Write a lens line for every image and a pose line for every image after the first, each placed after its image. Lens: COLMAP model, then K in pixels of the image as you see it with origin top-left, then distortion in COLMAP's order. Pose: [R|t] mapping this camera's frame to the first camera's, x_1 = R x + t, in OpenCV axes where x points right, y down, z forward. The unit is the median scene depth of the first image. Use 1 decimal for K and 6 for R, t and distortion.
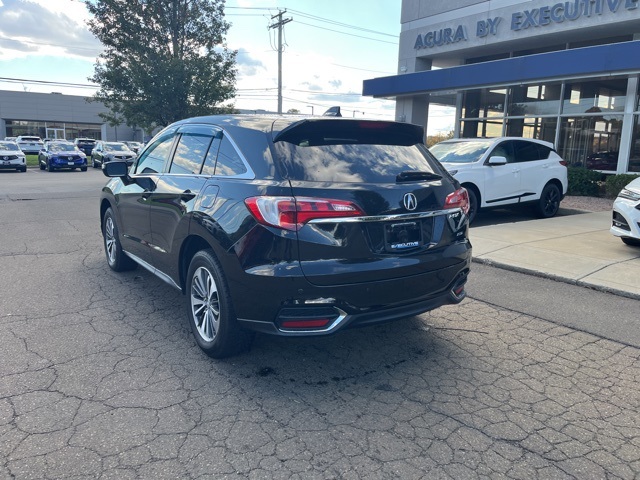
lens RADIAL K [[485.2, 0, 315.3], [0, 485.2, 233.7], [0, 0, 1]] dist [0.082750, -0.108011]
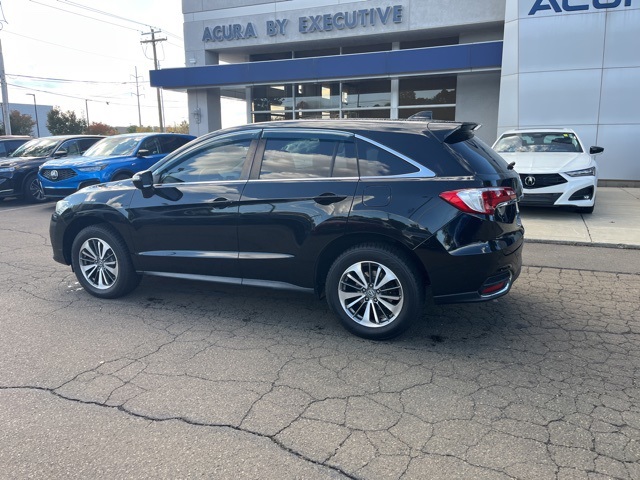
lens RADIAL K [[485.2, 0, 319.0], [0, 485.2, 240.0], [0, 0, 1]] dist [0.082750, -0.108011]
pose [[0.852436, -0.136241, 0.504769, -0.611355], [0.120751, 0.990652, 0.063465, -0.042939], [-0.508697, 0.006852, 0.860918, 0.083381]]
